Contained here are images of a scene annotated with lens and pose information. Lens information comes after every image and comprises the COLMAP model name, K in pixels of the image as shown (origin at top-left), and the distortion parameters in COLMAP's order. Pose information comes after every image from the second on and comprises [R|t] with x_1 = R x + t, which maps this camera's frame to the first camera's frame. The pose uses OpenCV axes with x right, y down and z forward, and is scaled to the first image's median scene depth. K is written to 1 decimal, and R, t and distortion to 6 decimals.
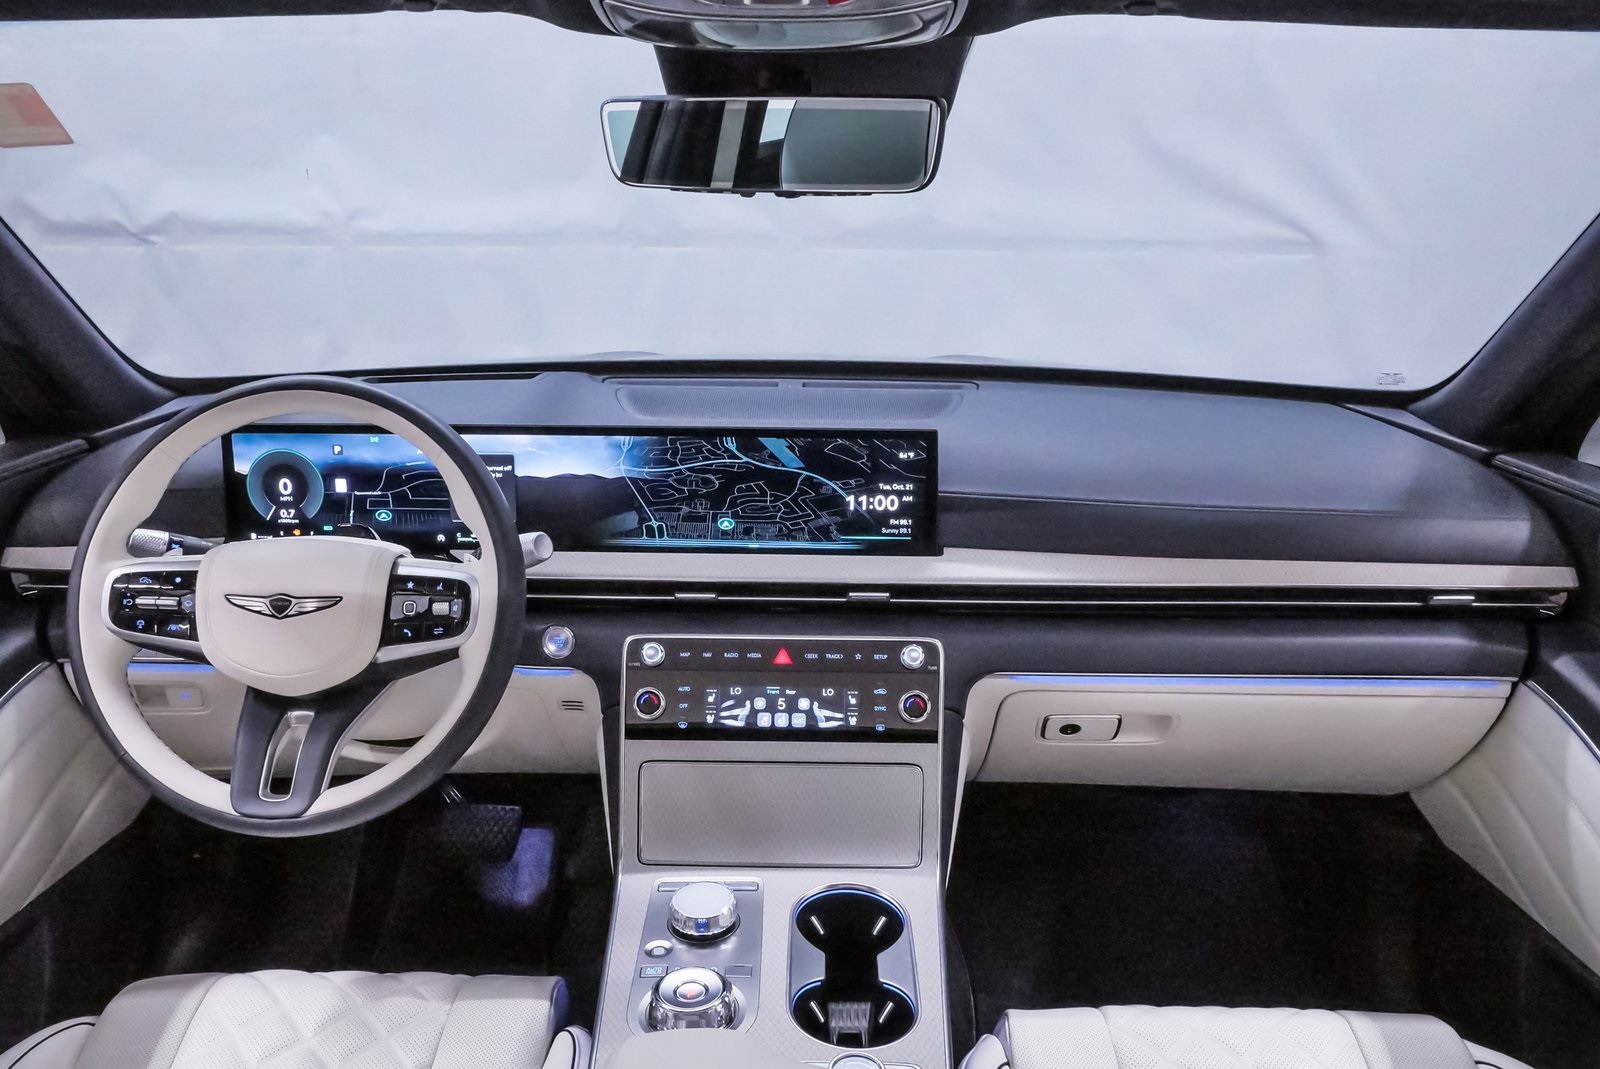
lens RADIAL K [[1174.7, 0, 794.4], [0, 1174.7, 548.2], [0, 0, 1]] dist [-0.043220, 0.008563]
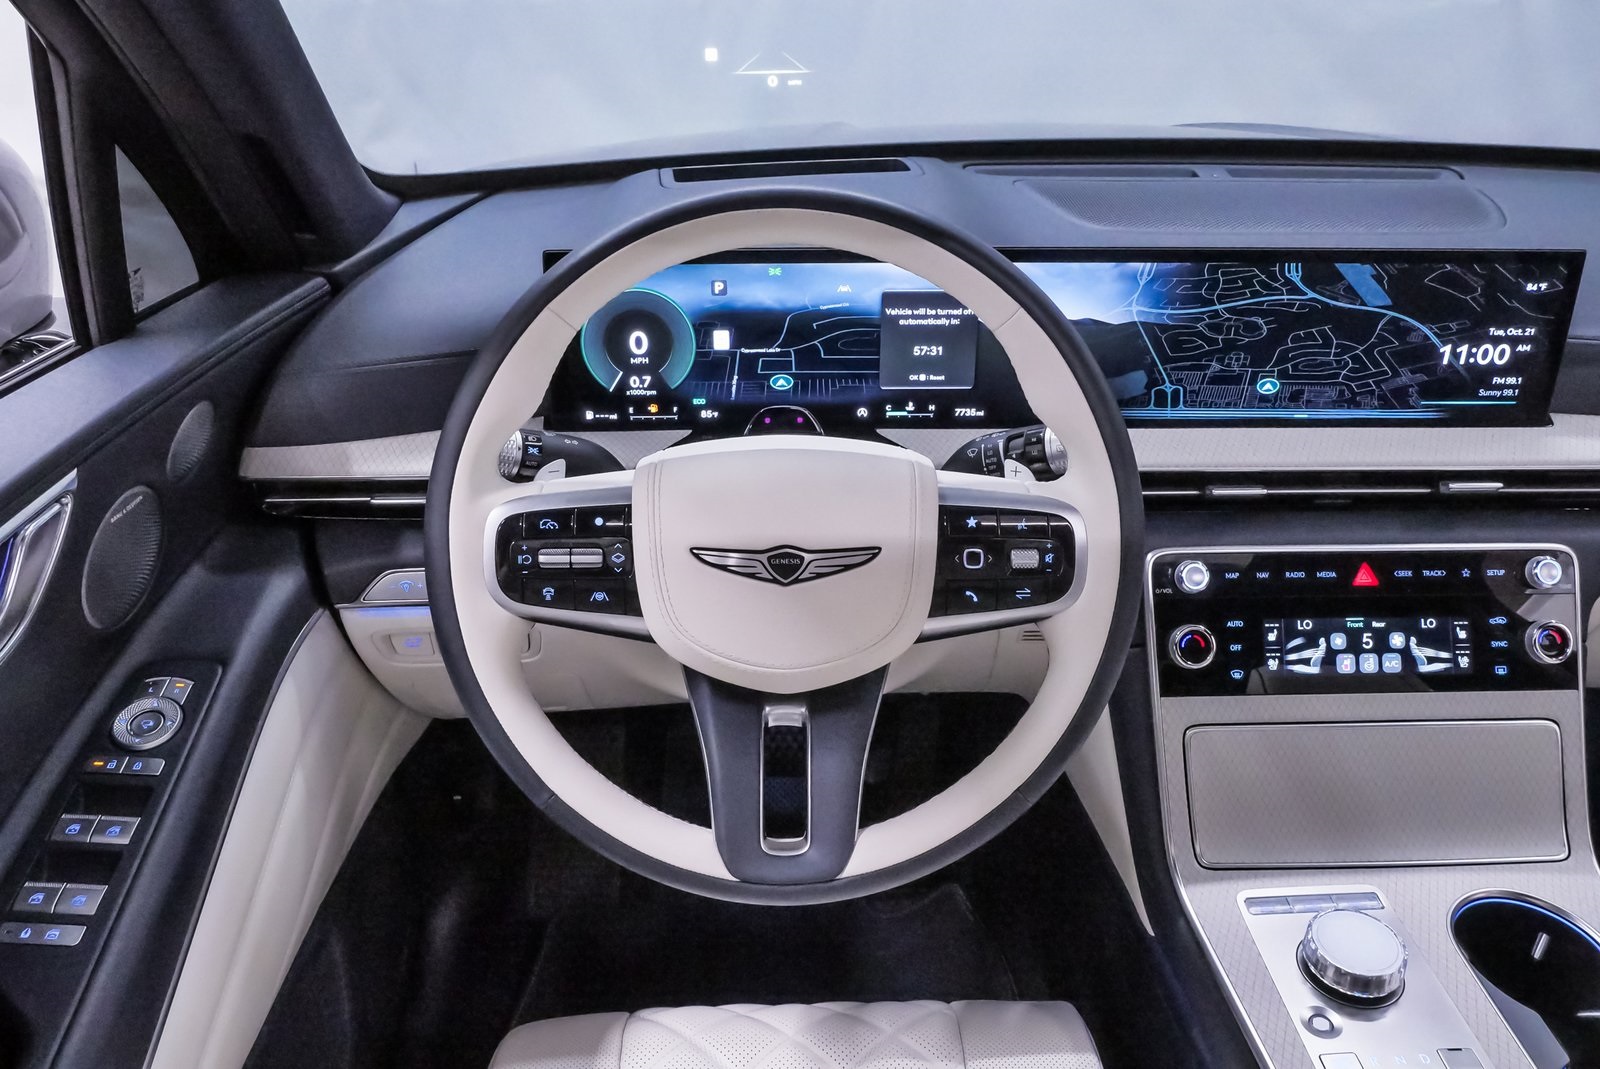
lens RADIAL K [[1160.5, 0, 800.0], [0, 1160.5, 534.5], [0, 0, 1]] dist [-0.036797, 0.007853]
pose [[0.999443, -0.021735, 0.025309, -0.366356], [0.016598, 0.982044, 0.187919, -0.069540], [-0.028939, -0.187394, 0.981858, 0.312478]]
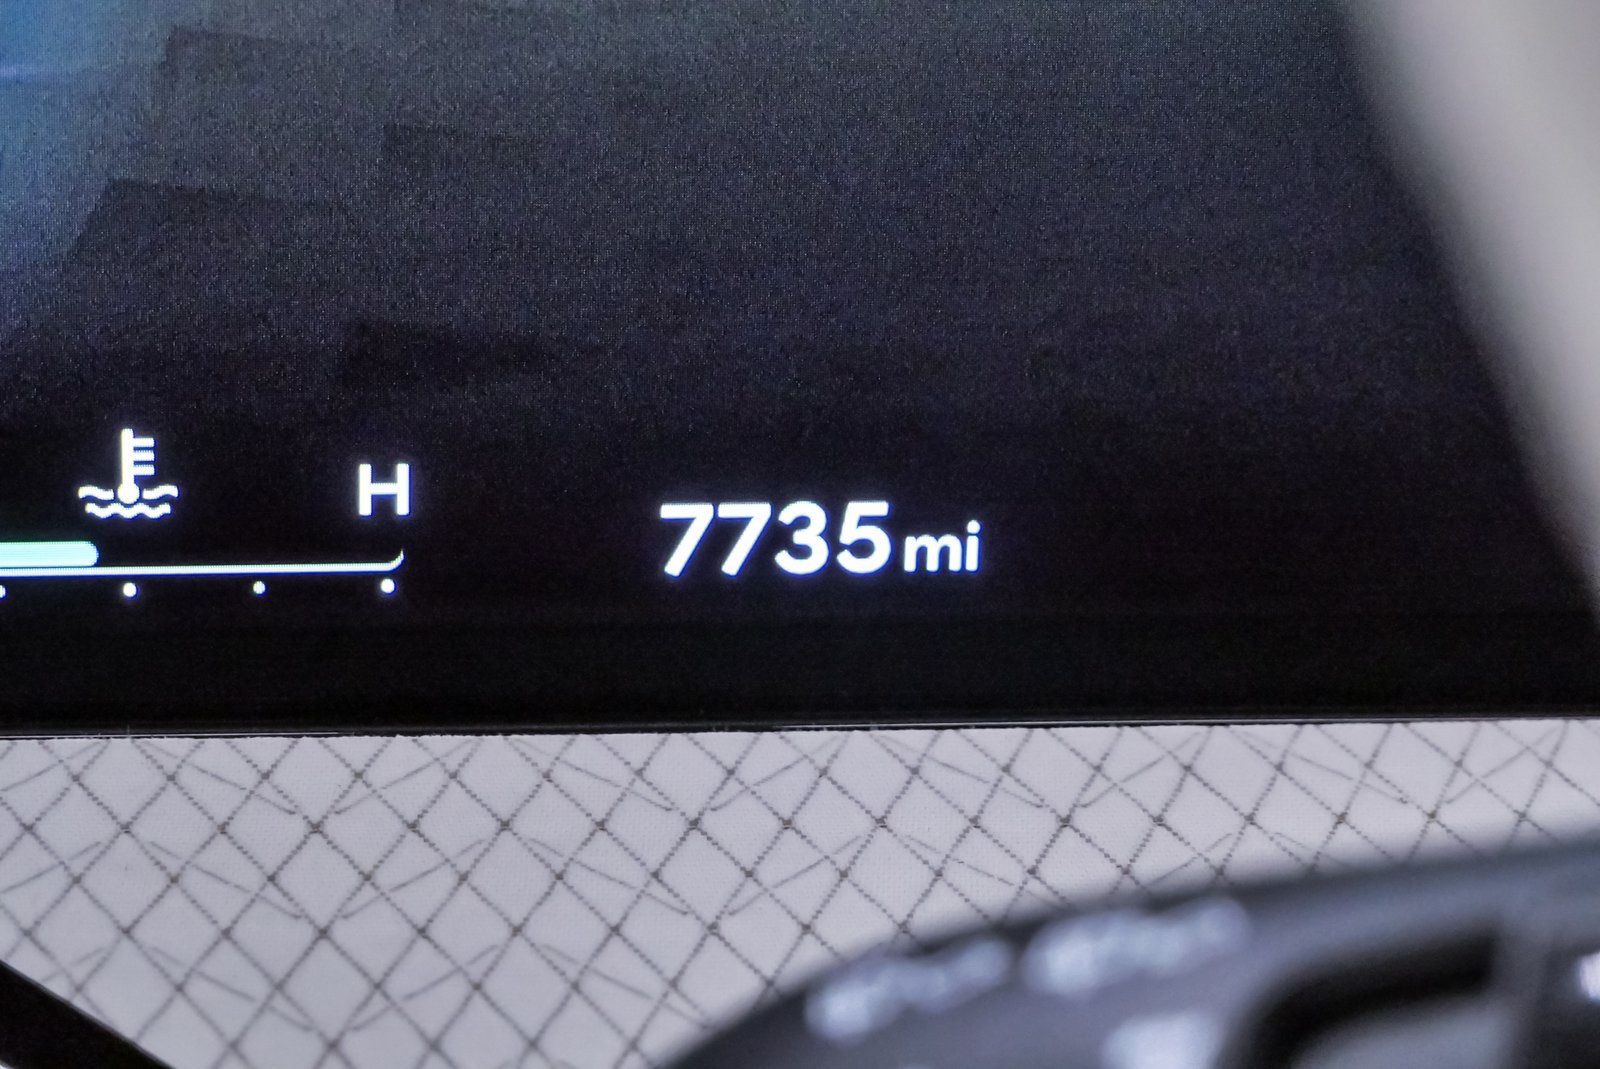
lens RADIAL K [[5707.4, 0, 800.0], [0, 5707.4, 534.5], [0, 0, 1]] dist [0.033826, 0.797610]
pose [[0.991981, -0.026851, 0.123502, -0.281577], [0.011425, 0.992222, 0.123958, -0.045764], [-0.125870, -0.121553, 0.984572, 0.721831]]
